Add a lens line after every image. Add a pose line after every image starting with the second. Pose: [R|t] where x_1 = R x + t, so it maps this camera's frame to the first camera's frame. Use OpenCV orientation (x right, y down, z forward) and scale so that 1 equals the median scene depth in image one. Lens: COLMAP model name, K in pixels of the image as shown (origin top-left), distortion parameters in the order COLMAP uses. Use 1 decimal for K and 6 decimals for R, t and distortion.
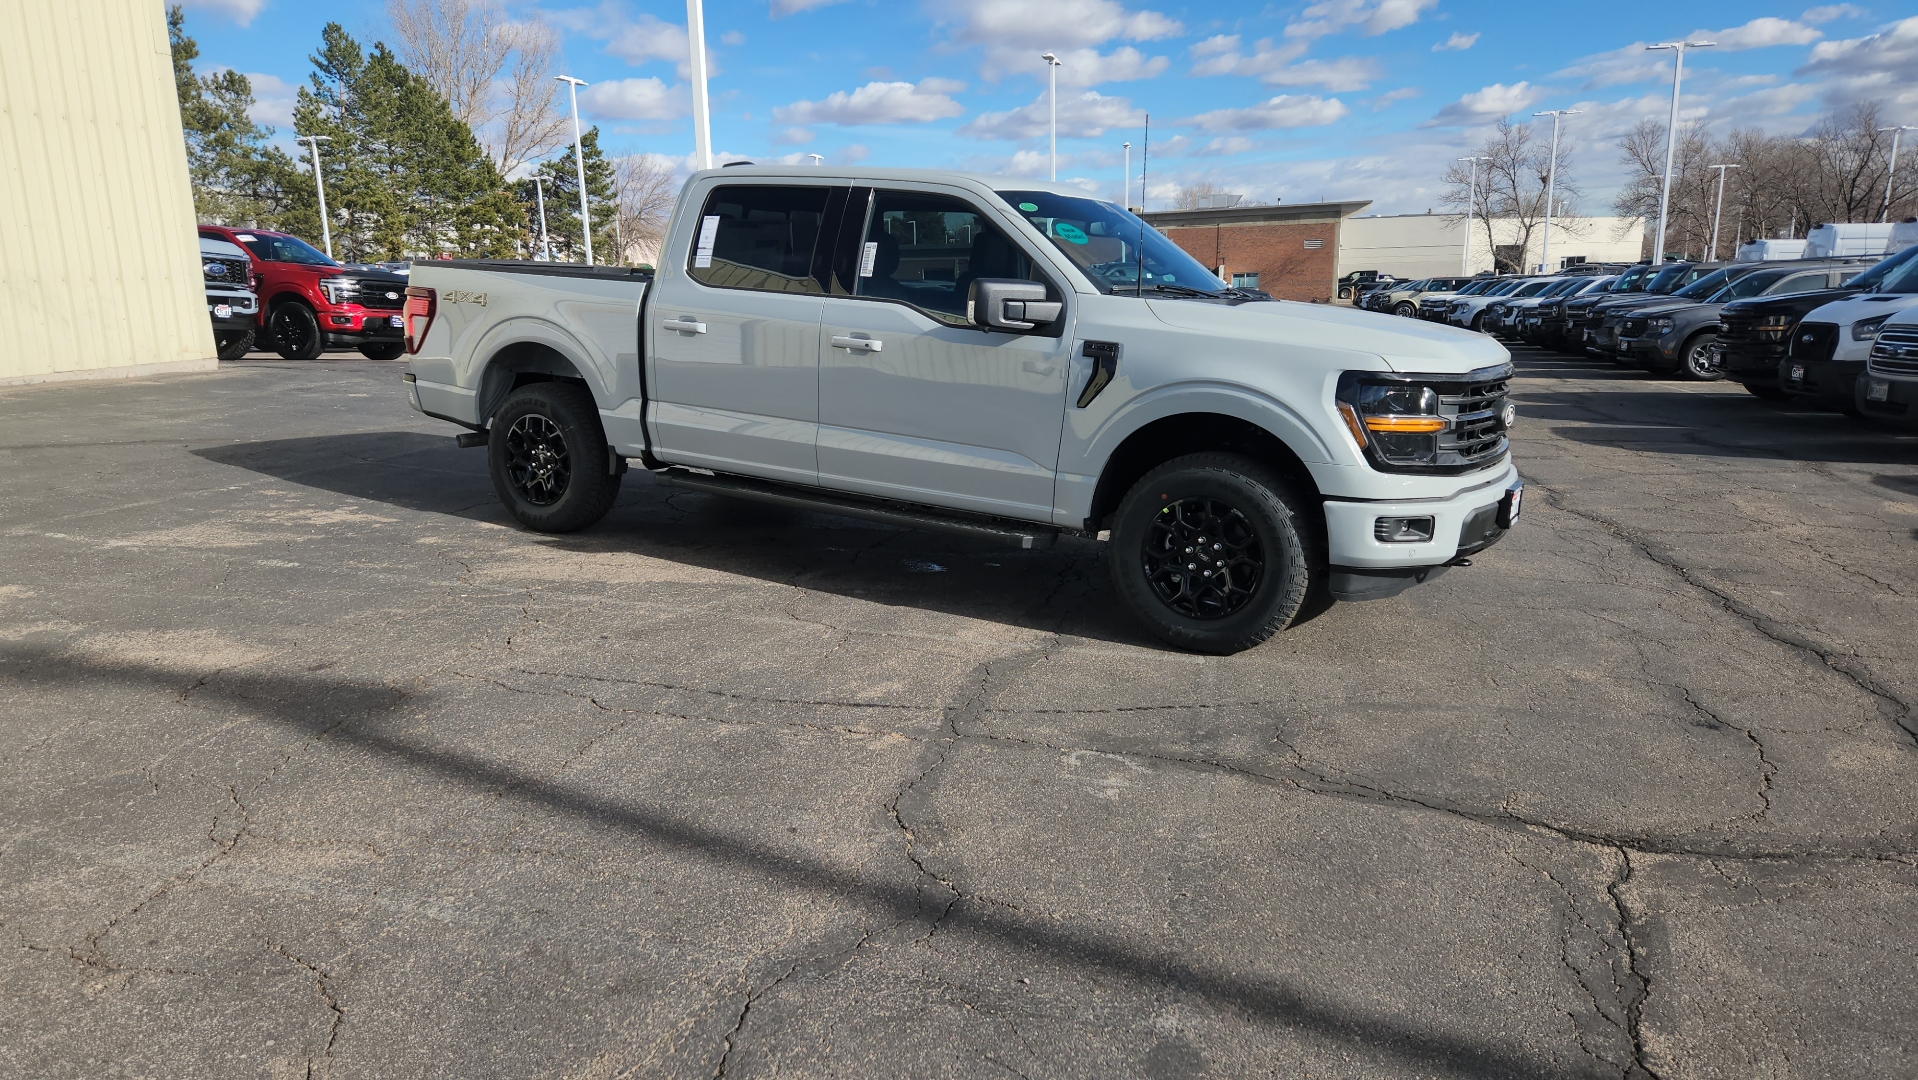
lens RADIAL K [[1255.6, 0, 919.8], [0, 1255.6, 545.6], [0, 0, 1]] dist [0.067903, -0.050368]
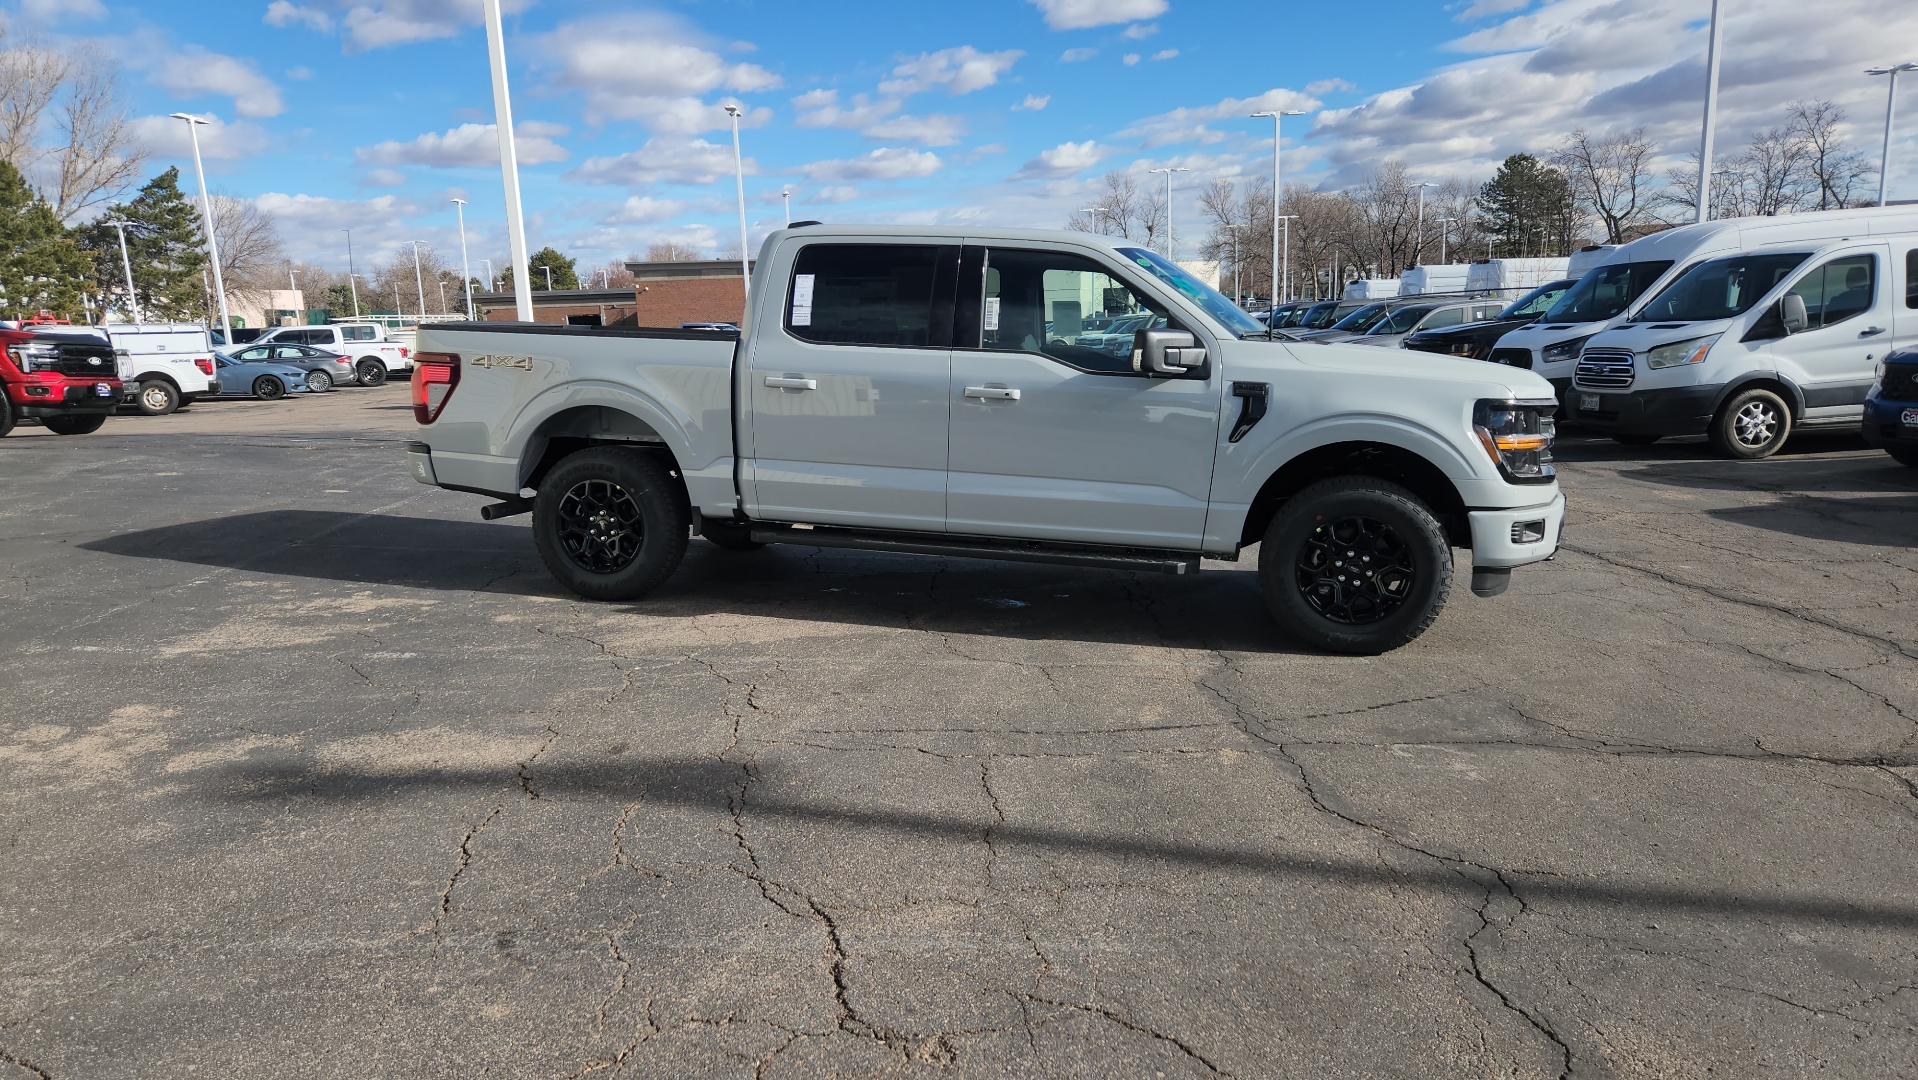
lens RADIAL K [[1258.4, 0, 912.0], [0, 1258.4, 537.8], [0, 0, 1]] dist [0.068064, -0.051418]
pose [[0.961647, -0.068282, 0.265656, -0.395572], [0.078901, 0.996446, -0.029496, -0.014253], [-0.262698, 0.049325, 0.963616, 0.011439]]
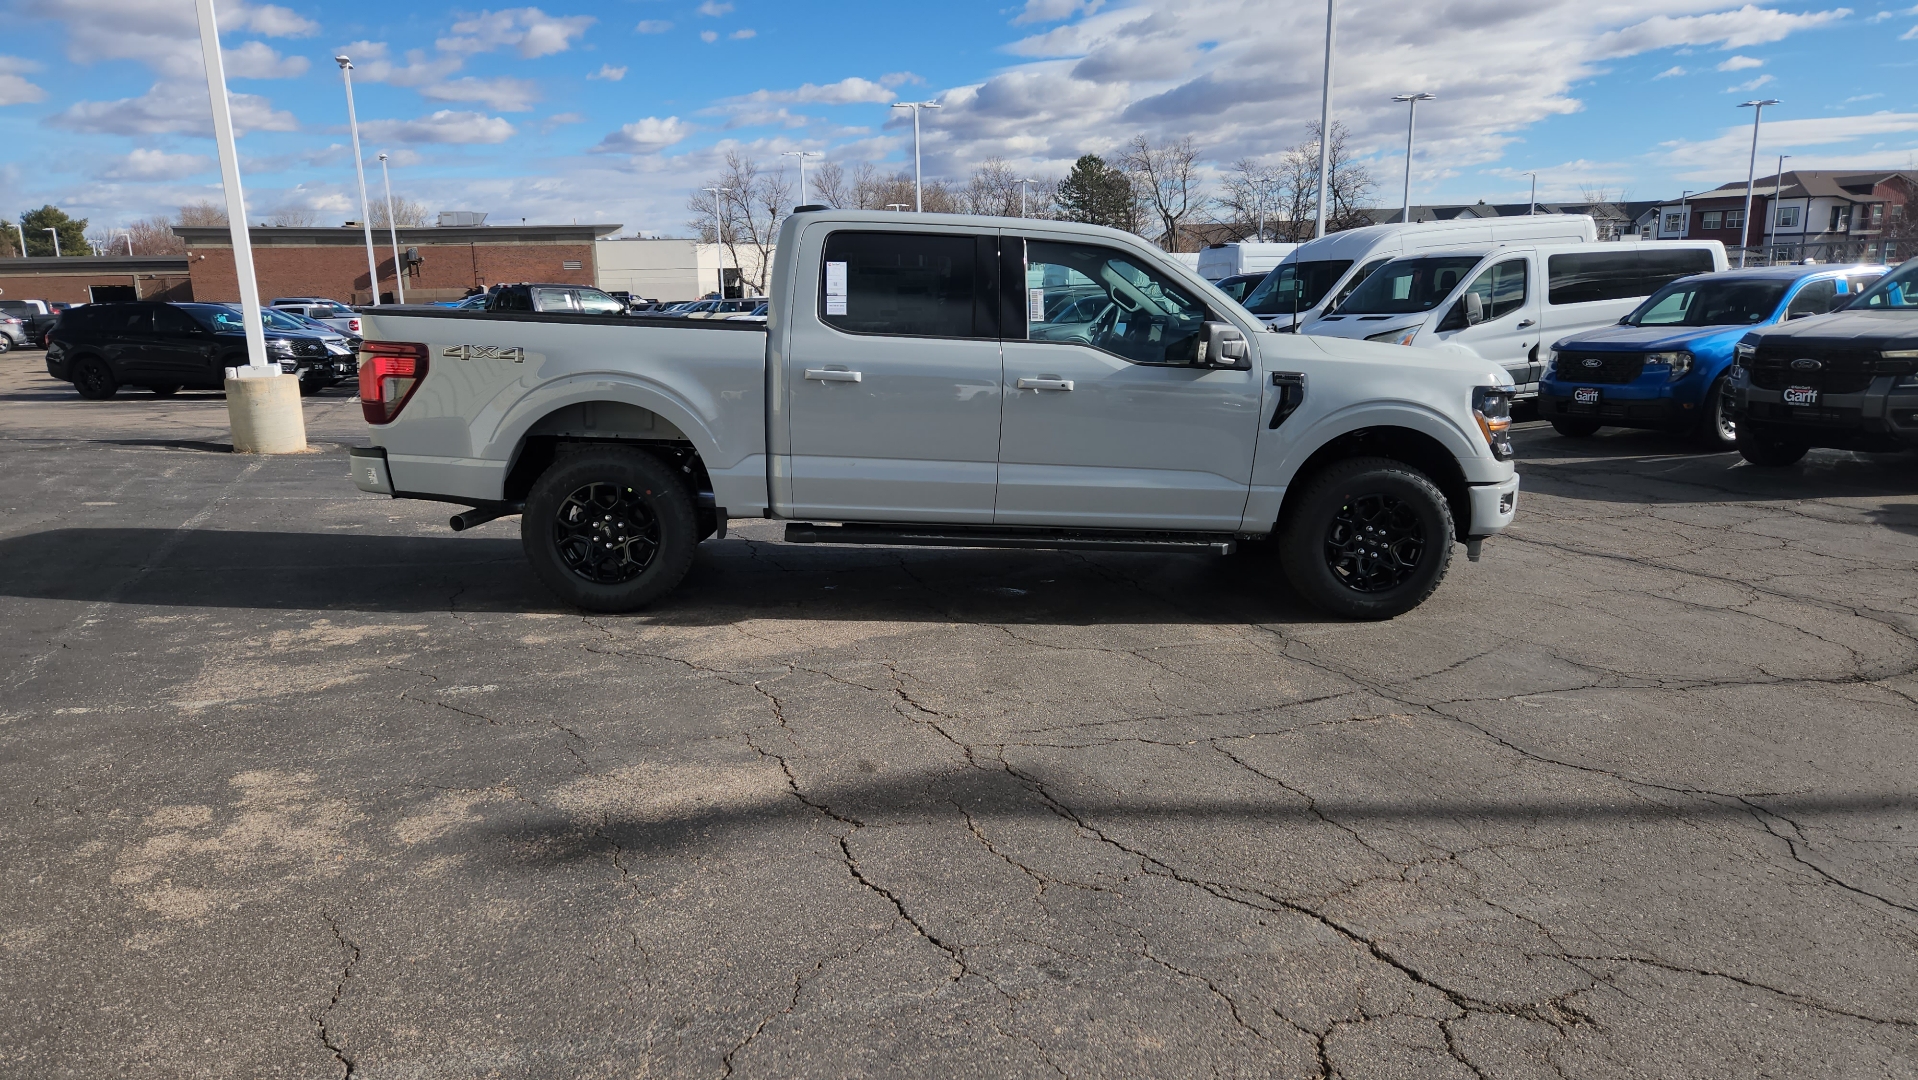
lens RADIAL K [[1263.2, 0, 910.6], [0, 1263.2, 549.0], [0, 0, 1]] dist [0.070414, -0.051310]
pose [[0.834971, -0.117199, 0.537669, -0.722410], [0.124231, 0.991980, 0.023302, -0.060952], [-0.536087, 0.047339, 0.842834, 0.167013]]
